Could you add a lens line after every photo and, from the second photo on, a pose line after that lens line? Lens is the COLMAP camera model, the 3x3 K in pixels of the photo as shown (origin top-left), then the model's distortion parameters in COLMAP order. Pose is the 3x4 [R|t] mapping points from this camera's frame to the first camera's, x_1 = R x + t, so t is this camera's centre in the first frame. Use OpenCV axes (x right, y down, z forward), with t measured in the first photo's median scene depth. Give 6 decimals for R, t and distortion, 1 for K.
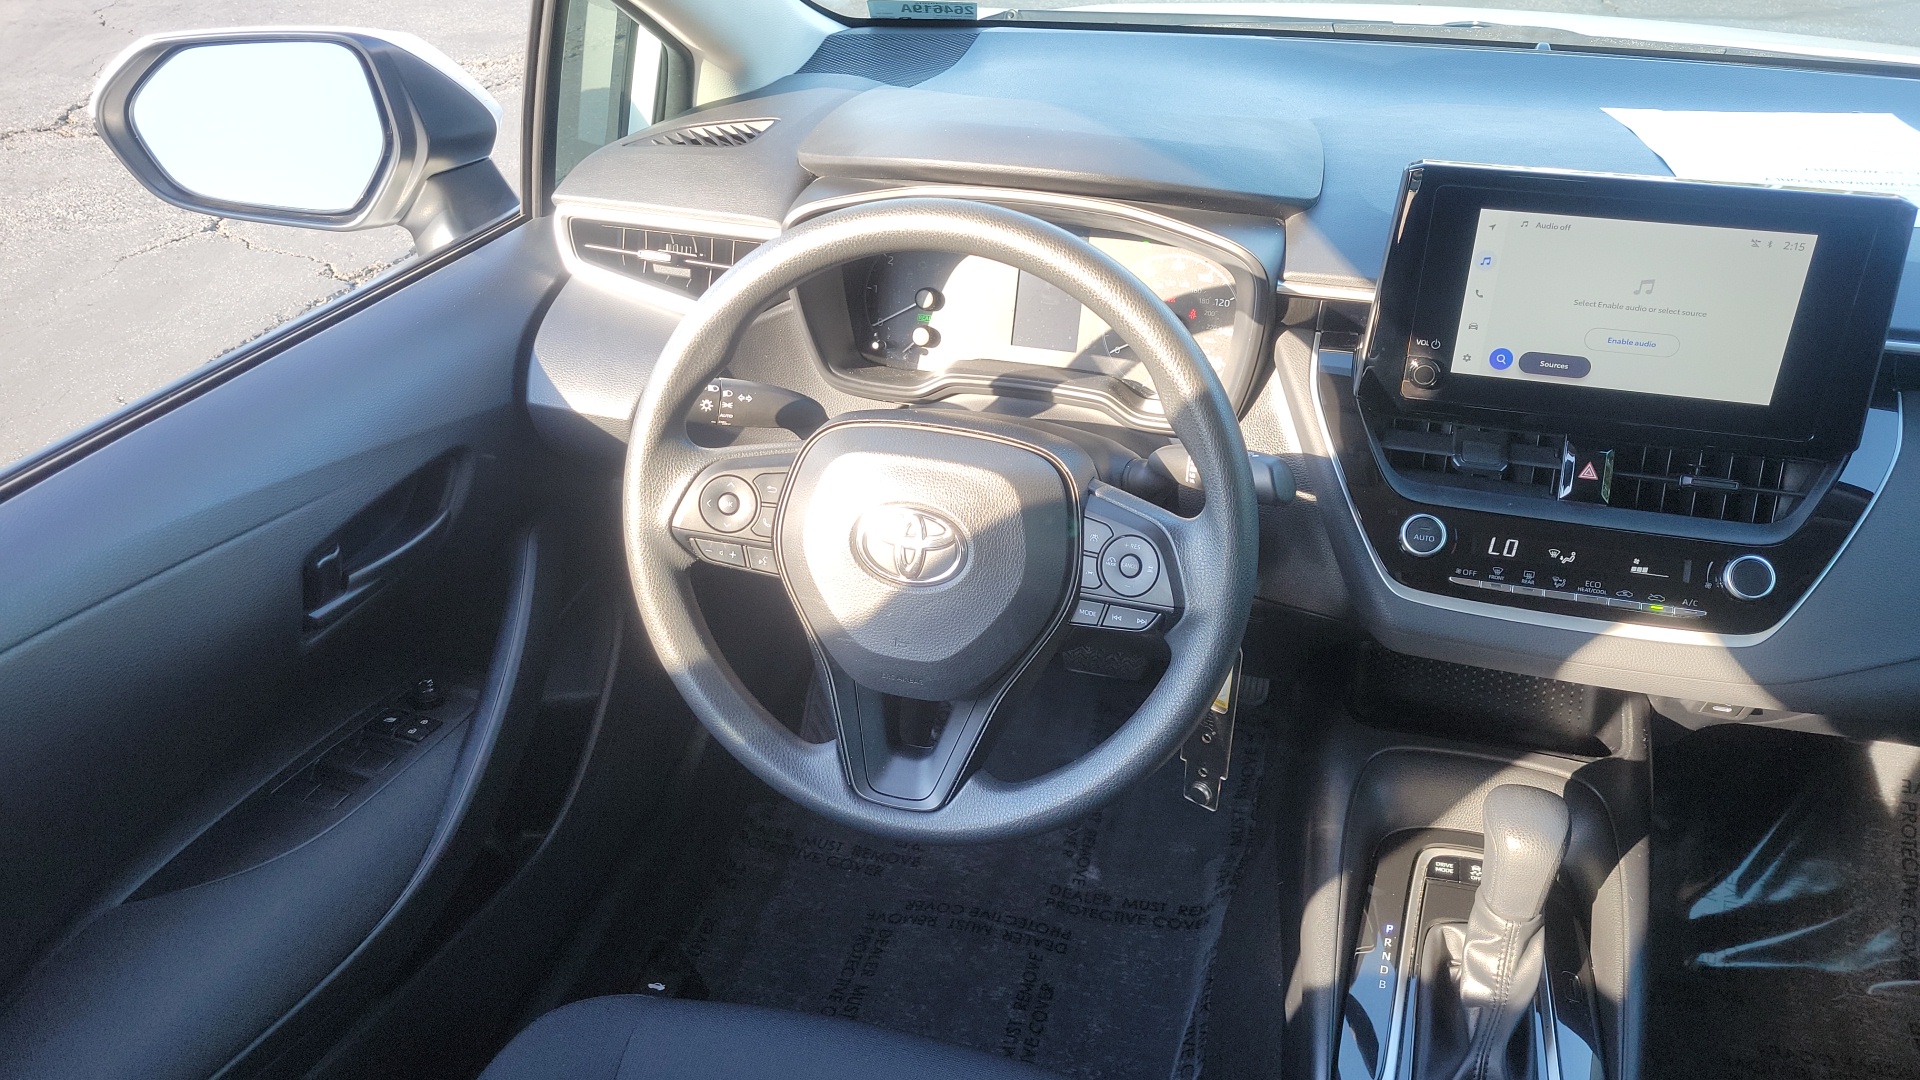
lens RADIAL K [[1466.3, 0, 976.8], [0, 1466.3, 545.5], [0, 0, 1]] dist [0.037048, -0.014321]
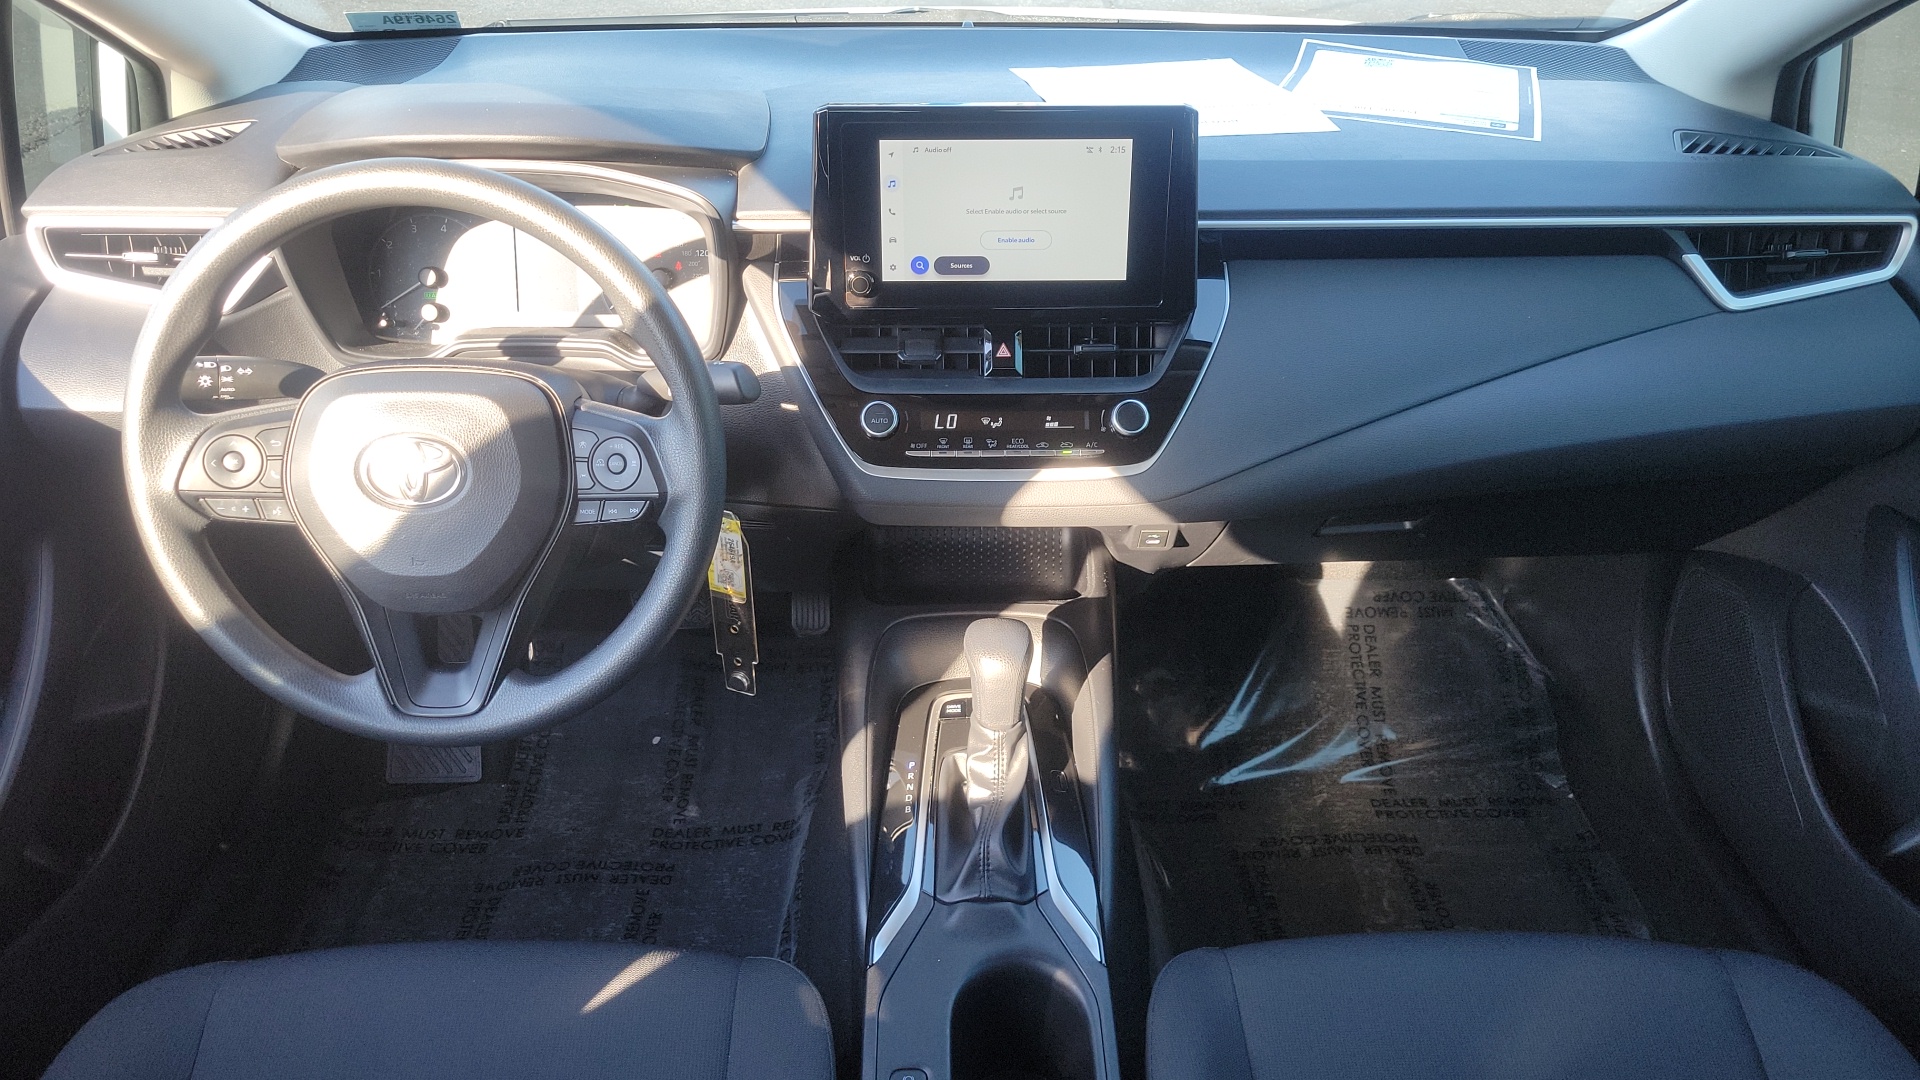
lens RADIAL K [[1466.3, 0, 969.9], [0, 1466.3, 540.1], [0, 0, 1]] dist [0.037048, -0.014321]
pose [[0.962996, -0.136735, 0.232254, 0.080667], [0.143176, 0.989636, -0.011022, 0.105543], [-0.228340, 0.043867, 0.972593, -0.150616]]
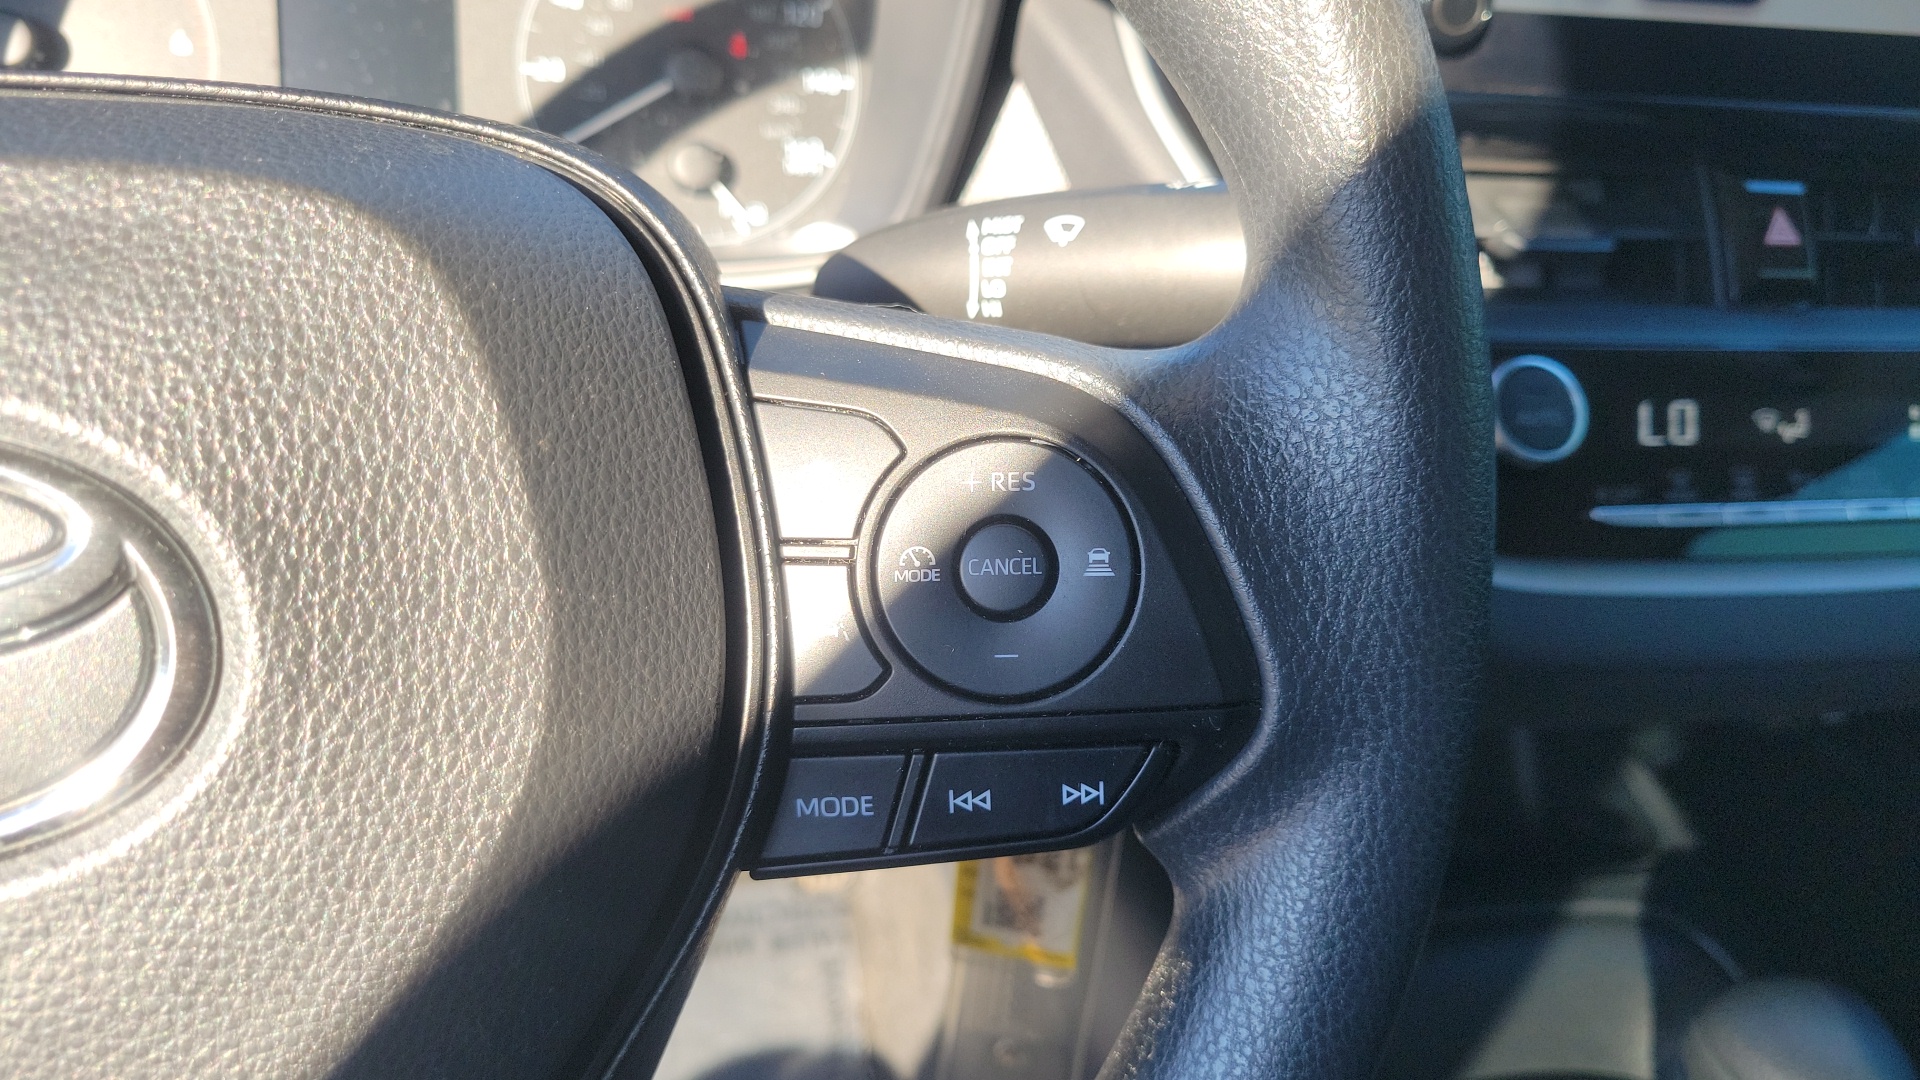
lens RADIAL K [[1466.3, 0, 958.0], [0, 1466.3, 541.7], [0, 0, 1]] dist [0.037048, -0.014321]
pose [[0.892083, -0.139130, 0.429920, -0.001122], [0.173405, 0.983981, -0.041382, 0.015449], [-0.417276, 0.111466, 0.901918, 0.668457]]
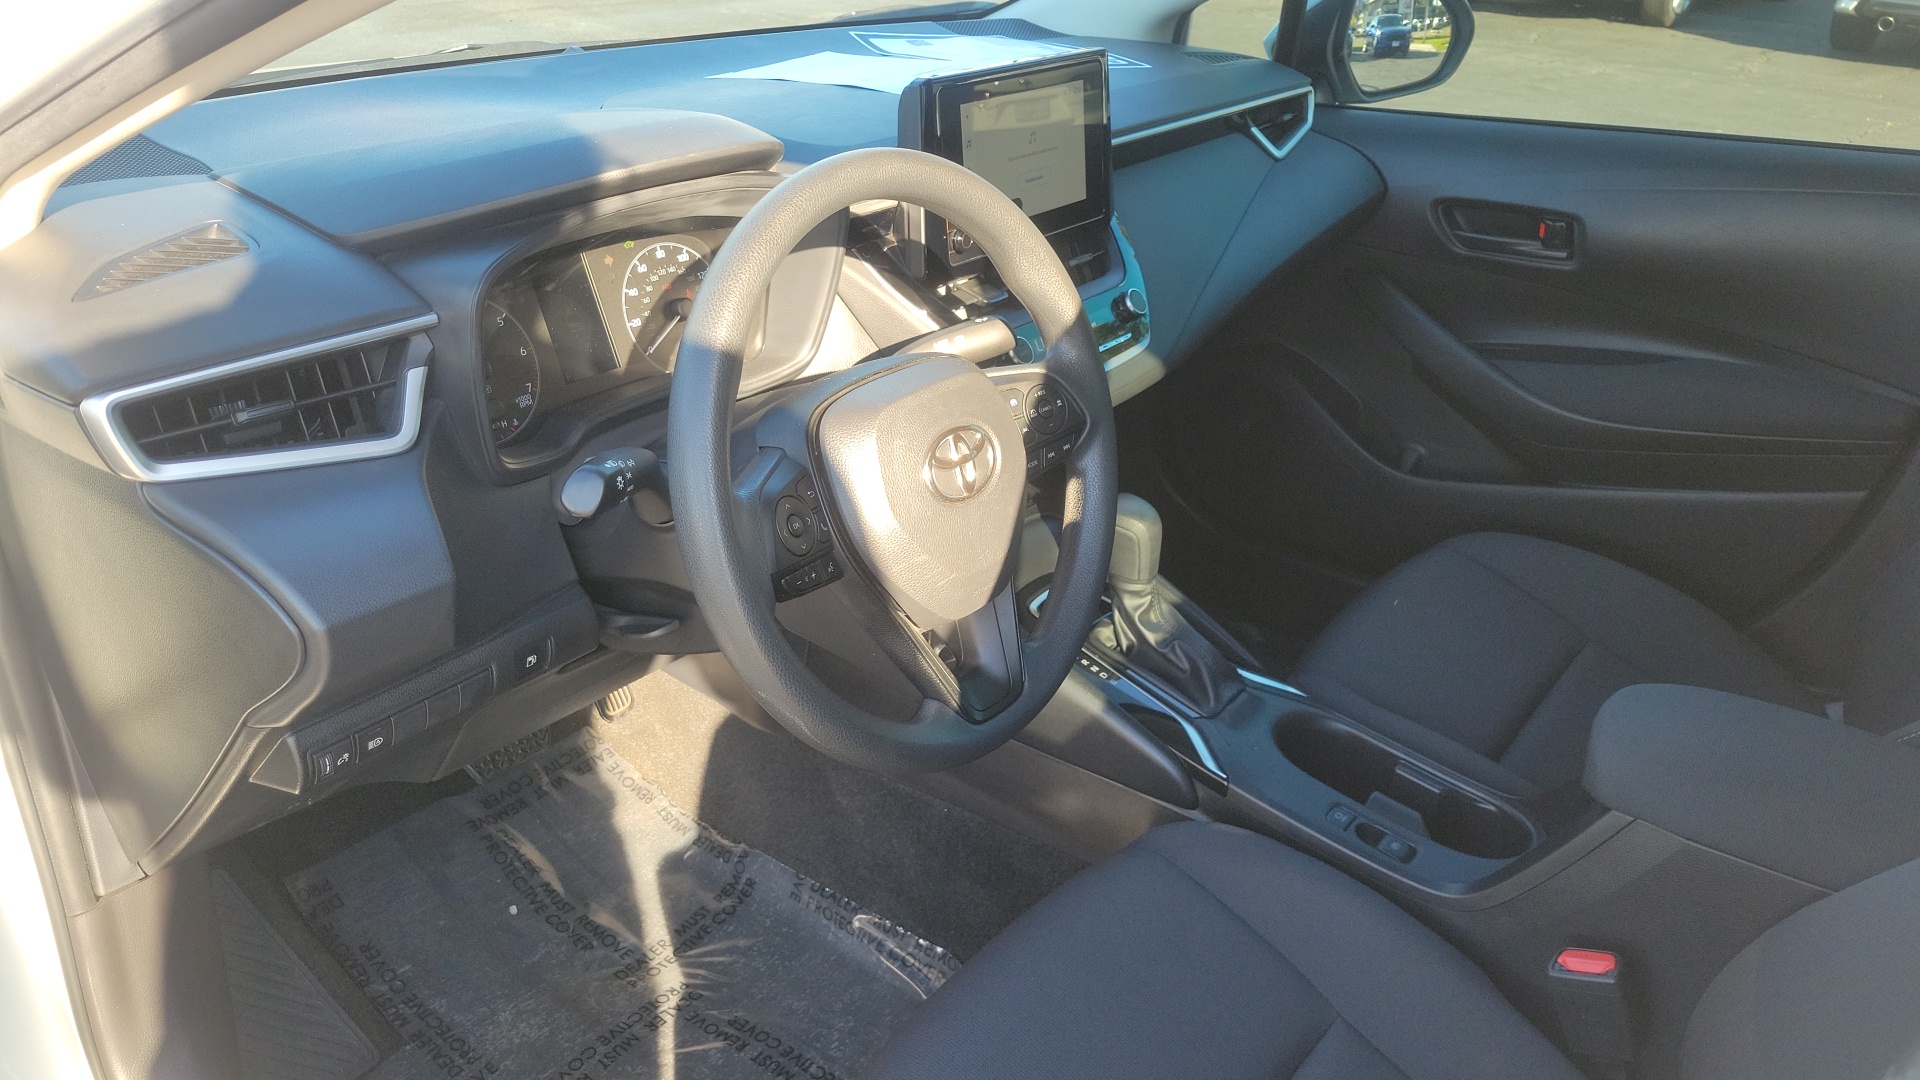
lens RADIAL K [[1466.3, 0, 963.1], [0, 1466.3, 546.9], [0, 0, 1]] dist [0.037048, -0.014321]
pose [[0.373431, -0.405432, 0.834371, -0.819033], [0.462776, 0.860943, 0.211223, -0.147954], [-0.803982, 0.307250, 0.509127, 0.406275]]
